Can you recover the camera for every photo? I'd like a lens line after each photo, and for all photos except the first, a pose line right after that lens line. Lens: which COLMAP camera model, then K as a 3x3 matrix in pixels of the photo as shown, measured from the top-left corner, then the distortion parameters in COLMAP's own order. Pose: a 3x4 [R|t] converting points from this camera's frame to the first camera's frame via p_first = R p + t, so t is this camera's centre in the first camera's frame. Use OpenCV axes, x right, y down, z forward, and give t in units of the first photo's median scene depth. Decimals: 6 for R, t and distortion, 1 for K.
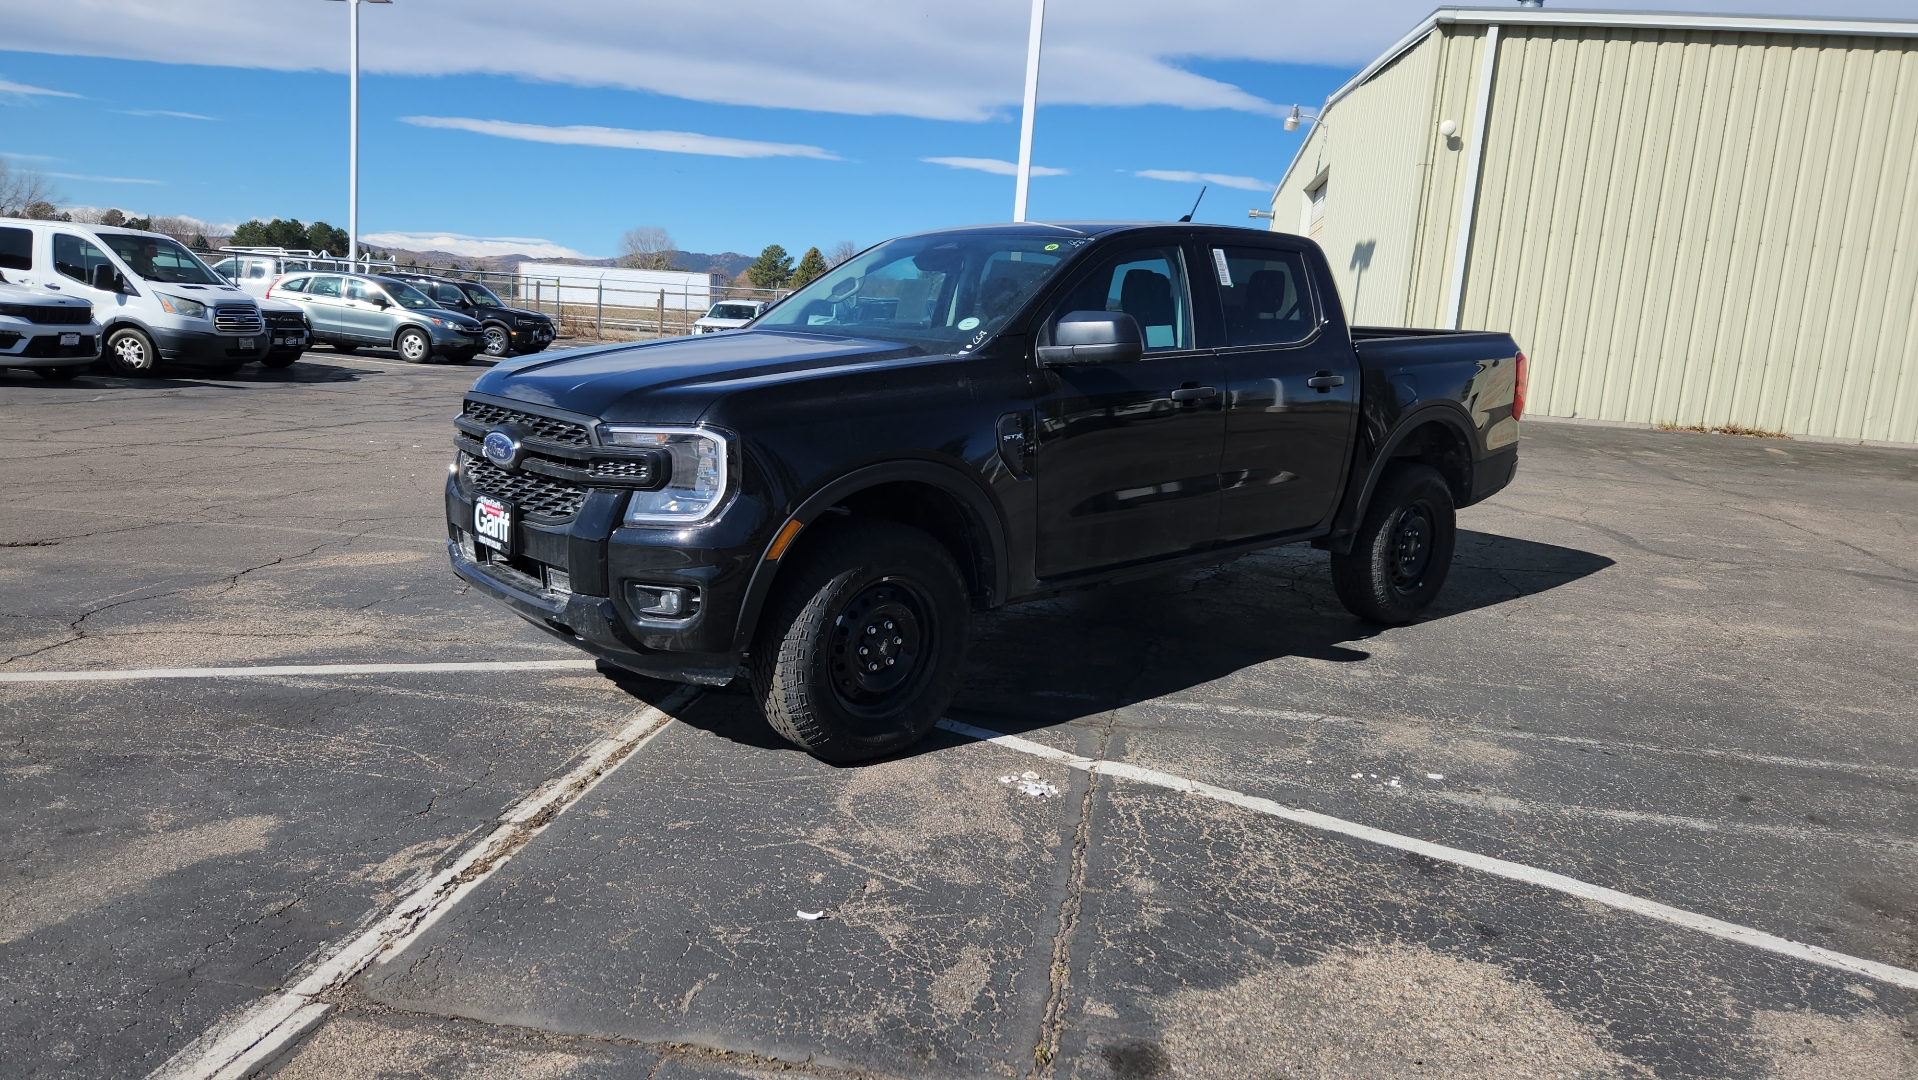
lens RADIAL K [[1270.8, 0, 930.3], [0, 1270.8, 530.0], [0, 0, 1]] dist [0.075544, -0.058956]
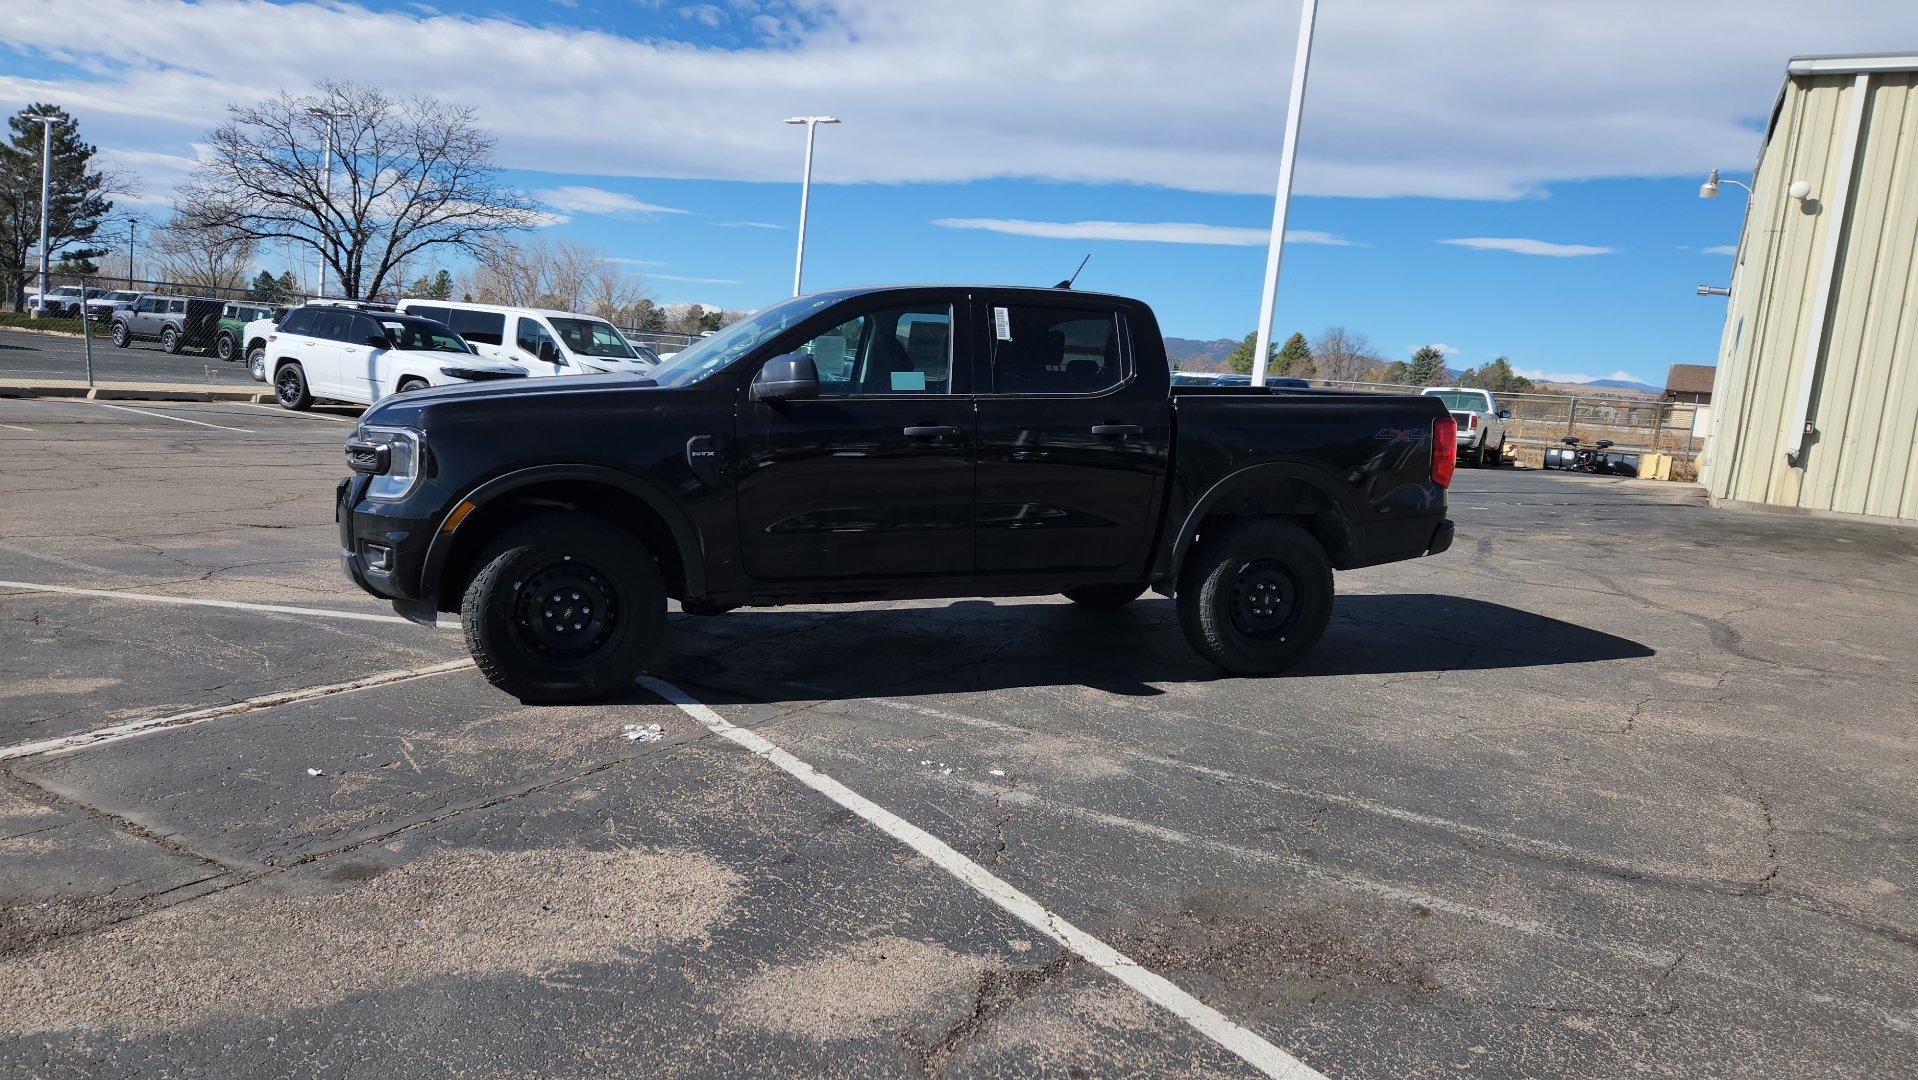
lens RADIAL K [[1269.9, 0, 939.0], [0, 1269.9, 531.3], [0, 0, 1]] dist [0.070810, -0.060804]
pose [[0.933931, 0.057034, -0.352874, 0.695526], [-0.079516, 0.995602, -0.049532, 0.042275], [0.348497, 0.074319, 0.934359, -0.049757]]
